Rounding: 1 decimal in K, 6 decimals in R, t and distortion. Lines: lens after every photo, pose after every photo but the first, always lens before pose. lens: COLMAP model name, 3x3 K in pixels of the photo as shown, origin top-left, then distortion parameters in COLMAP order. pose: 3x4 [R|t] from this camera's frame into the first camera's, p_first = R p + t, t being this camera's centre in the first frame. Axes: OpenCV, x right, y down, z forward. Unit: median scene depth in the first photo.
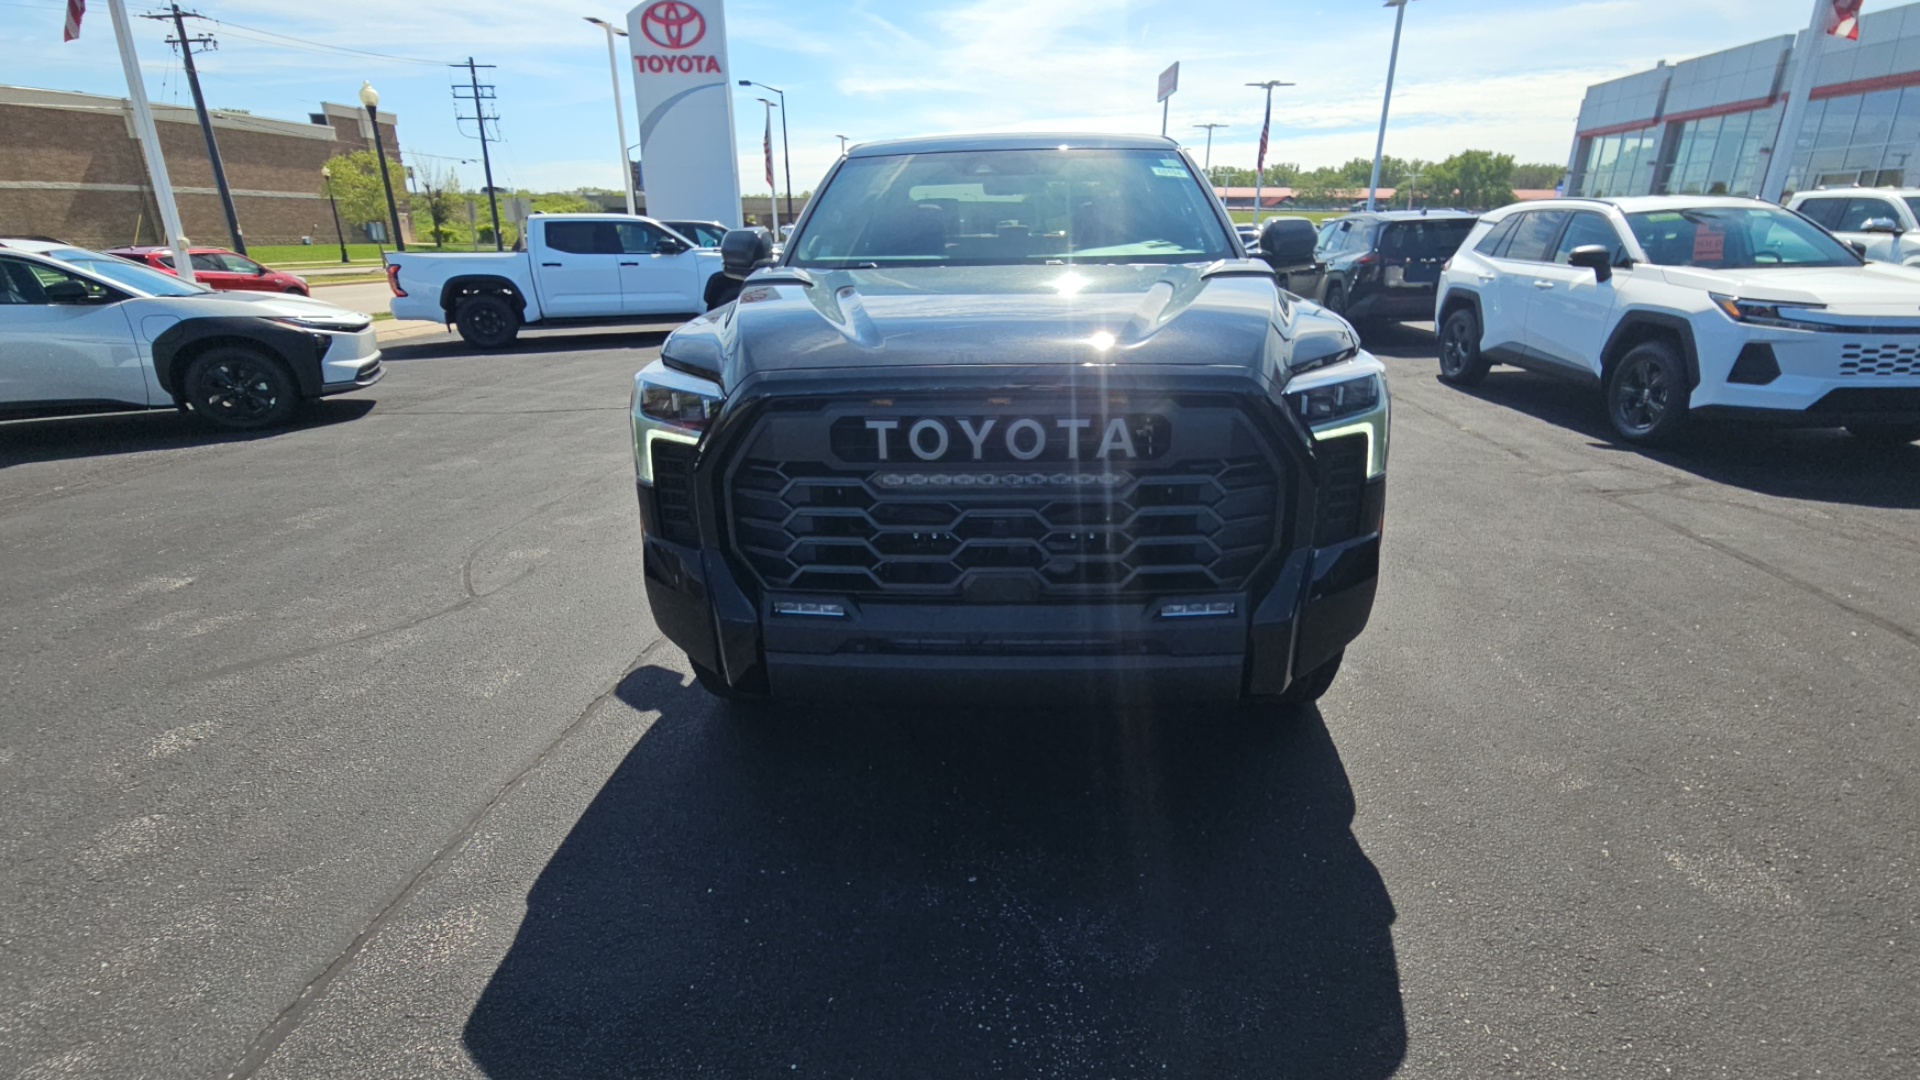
lens RADIAL K [[860.7, 0, 966.6], [0, 860.7, 542.5], [0, 0, 1]] dist [0.008569, -0.006585]
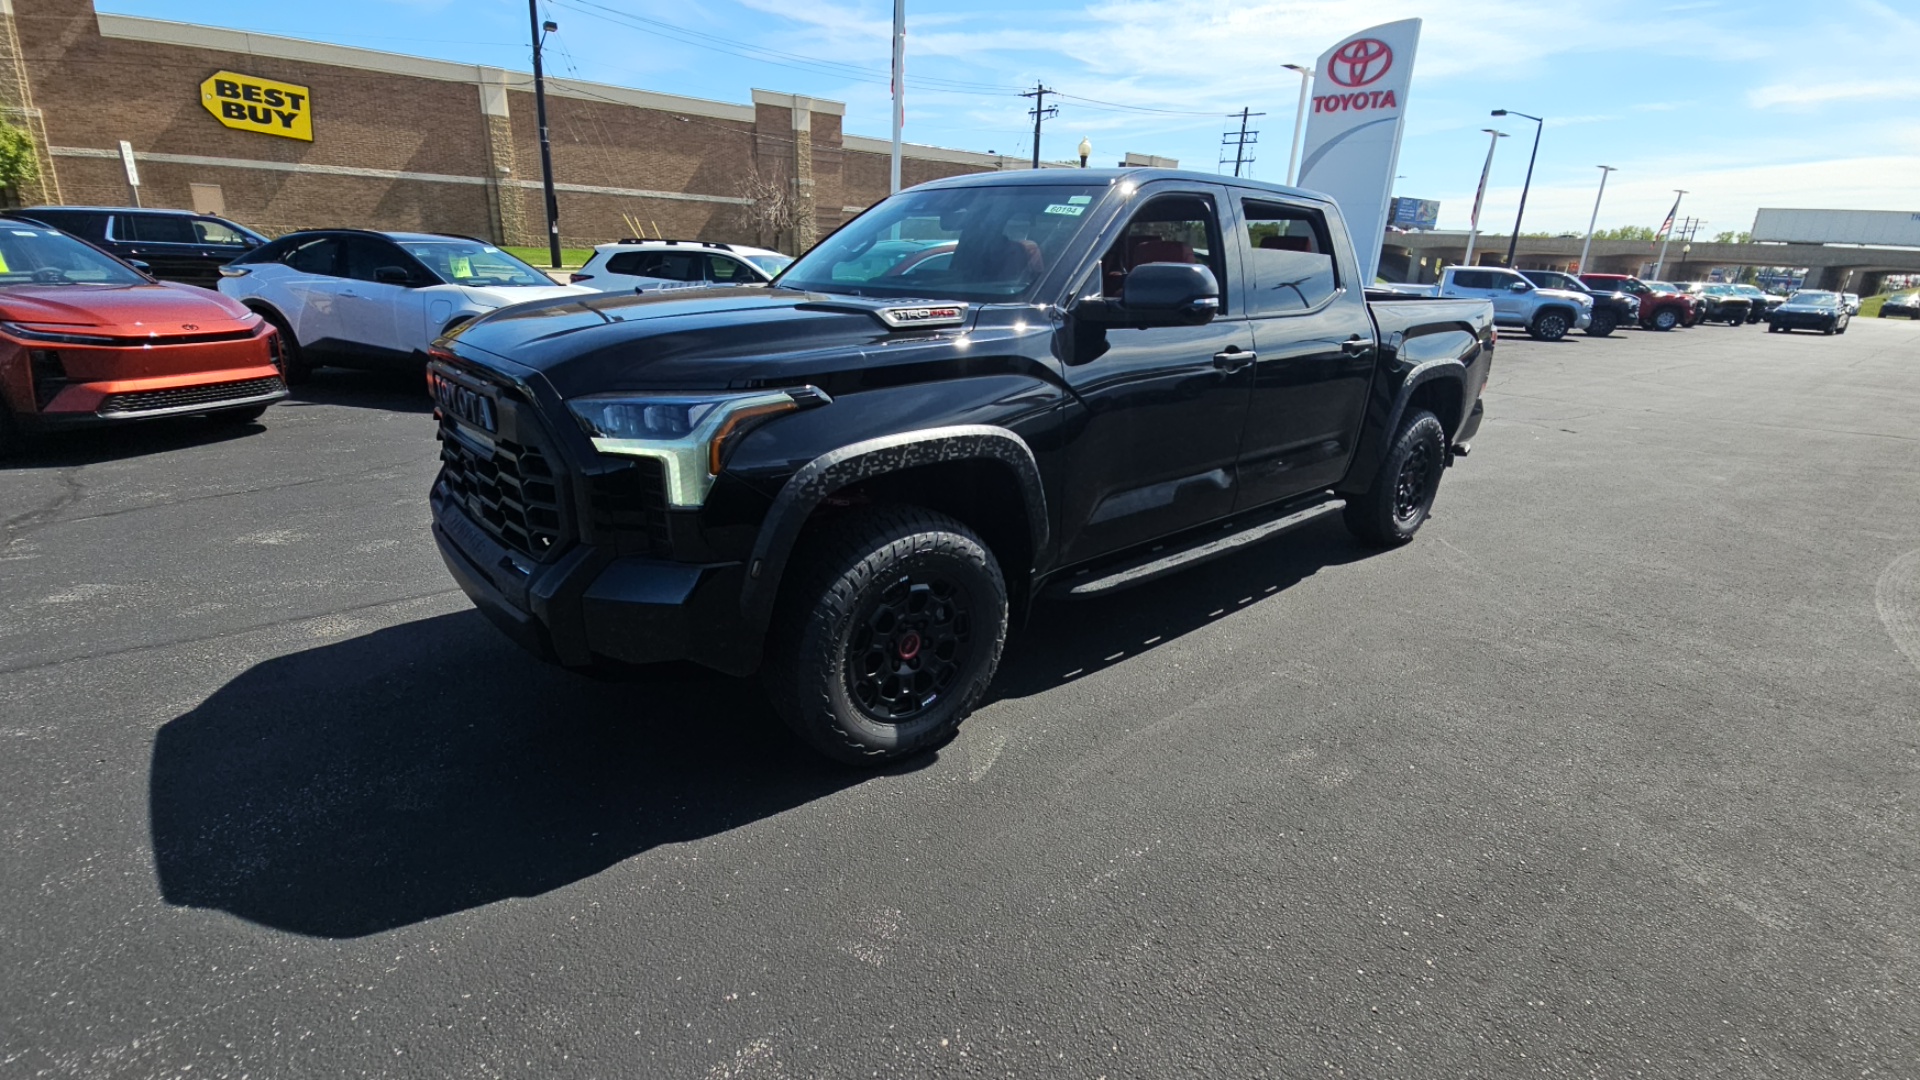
lens RADIAL K [[860.7, 0, 986.7], [0, 860.7, 538.6], [0, 0, 1]] dist [0.008569, -0.006585]
pose [[0.709155, 0.254265, -0.657608, 0.146904], [-0.280332, 0.957498, 0.067912, -0.021790], [0.646926, 0.136189, 0.750293, 0.049726]]
